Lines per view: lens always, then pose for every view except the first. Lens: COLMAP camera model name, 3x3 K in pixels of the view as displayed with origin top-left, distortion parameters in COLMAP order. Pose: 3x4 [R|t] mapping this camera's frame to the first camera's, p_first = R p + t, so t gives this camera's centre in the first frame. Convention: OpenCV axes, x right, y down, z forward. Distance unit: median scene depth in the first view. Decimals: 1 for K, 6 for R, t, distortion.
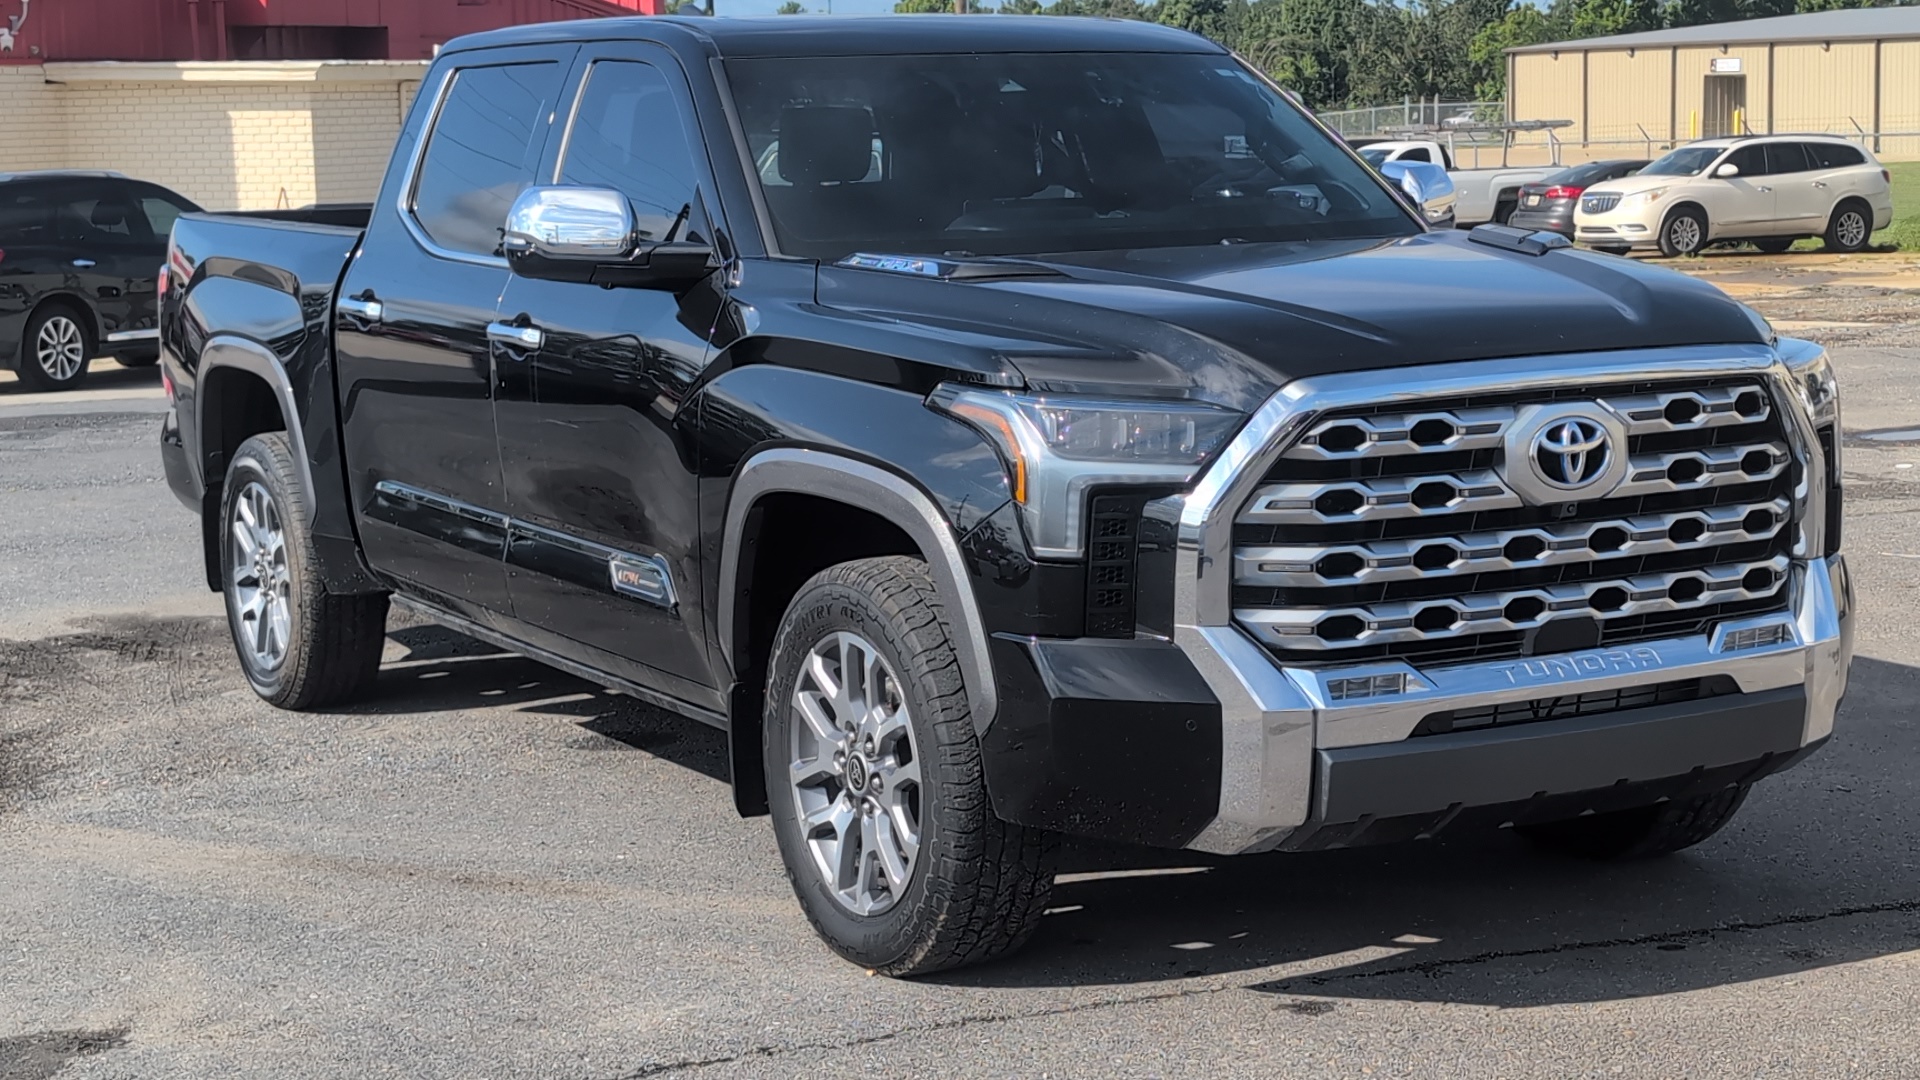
lens RADIAL K [[3184.3, 0, 960.0], [0, 3184.3, 540.0], [0, 0, 1]] dist [0.203107, -0.707138]
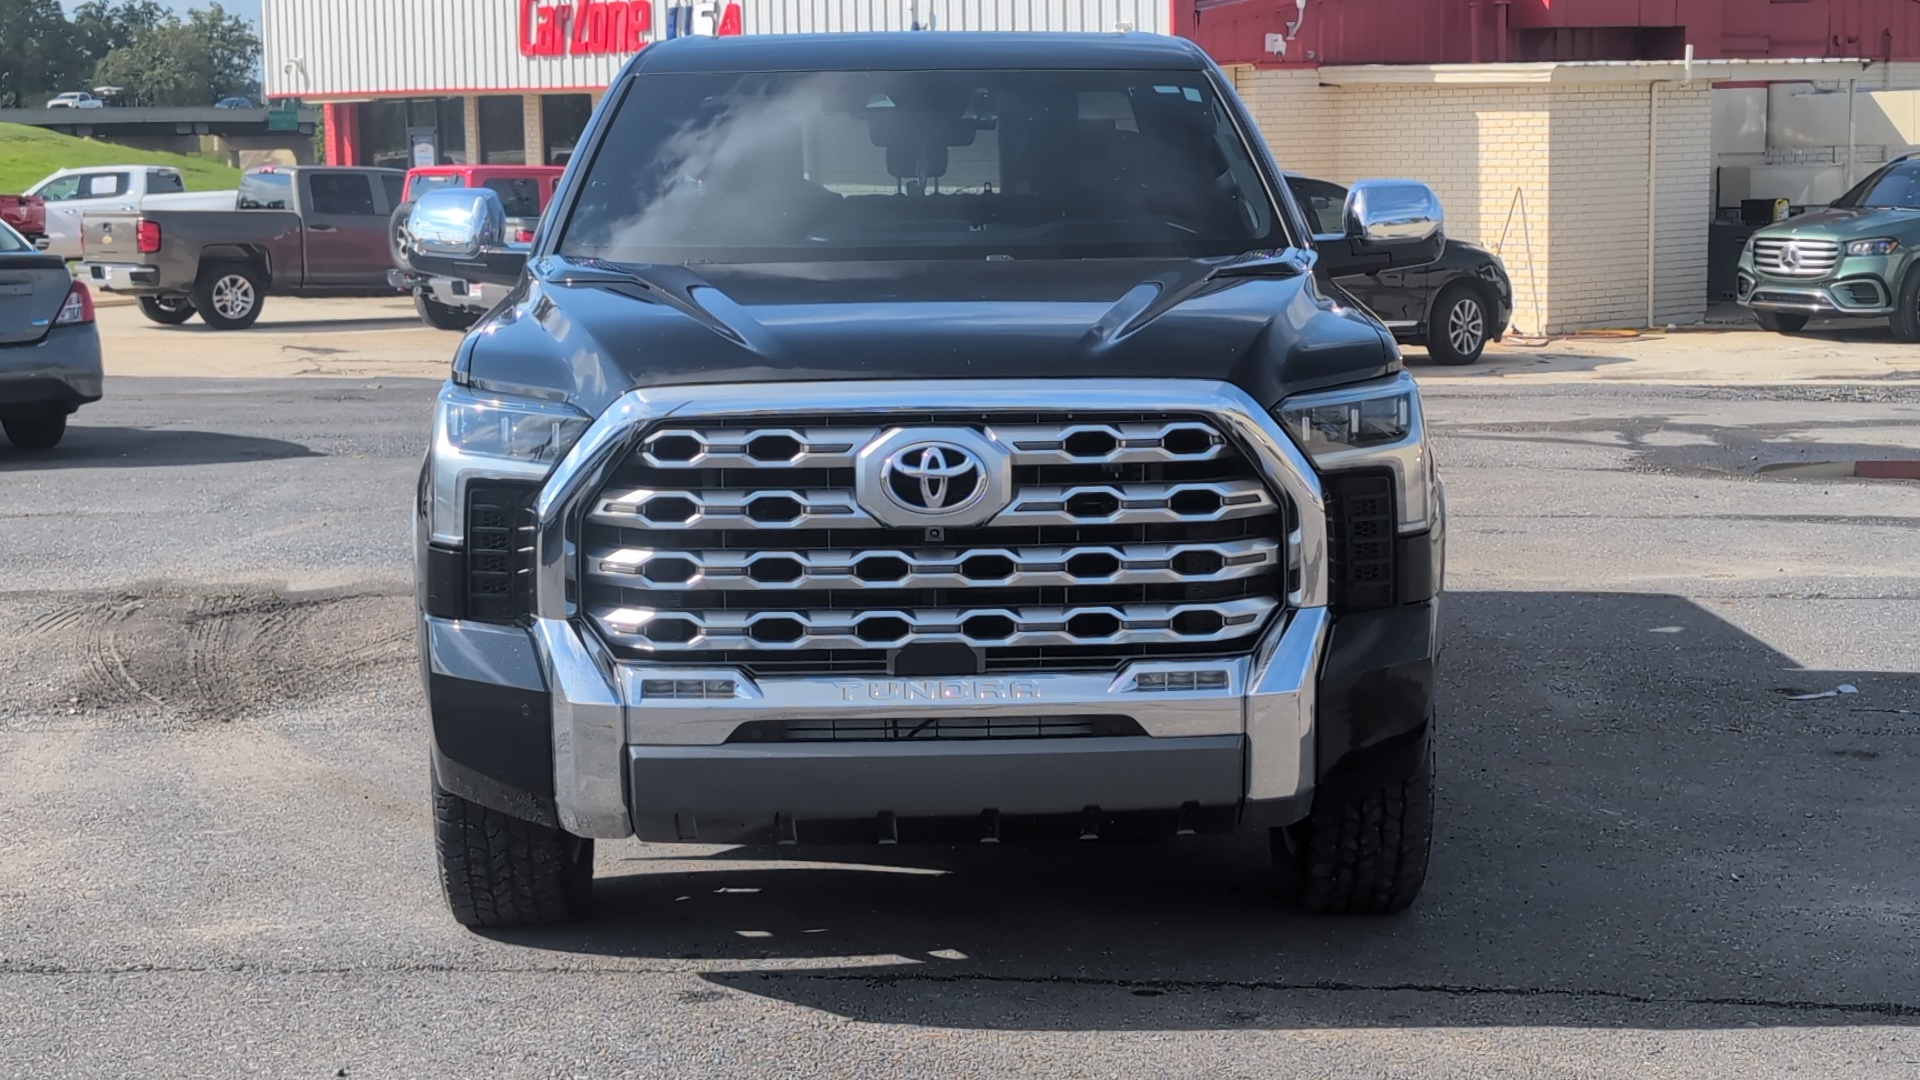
lens RADIAL K [[3184.3, 0, 960.0], [0, 3184.3, 540.0], [0, 0, 1]] dist [0.203107, -0.707138]
pose [[0.884412, 0.070060, -0.461418, 0.646886], [-0.069591, 0.997412, 0.018057, -0.025826], [0.461489, 0.016141, 0.886999, 0.116214]]
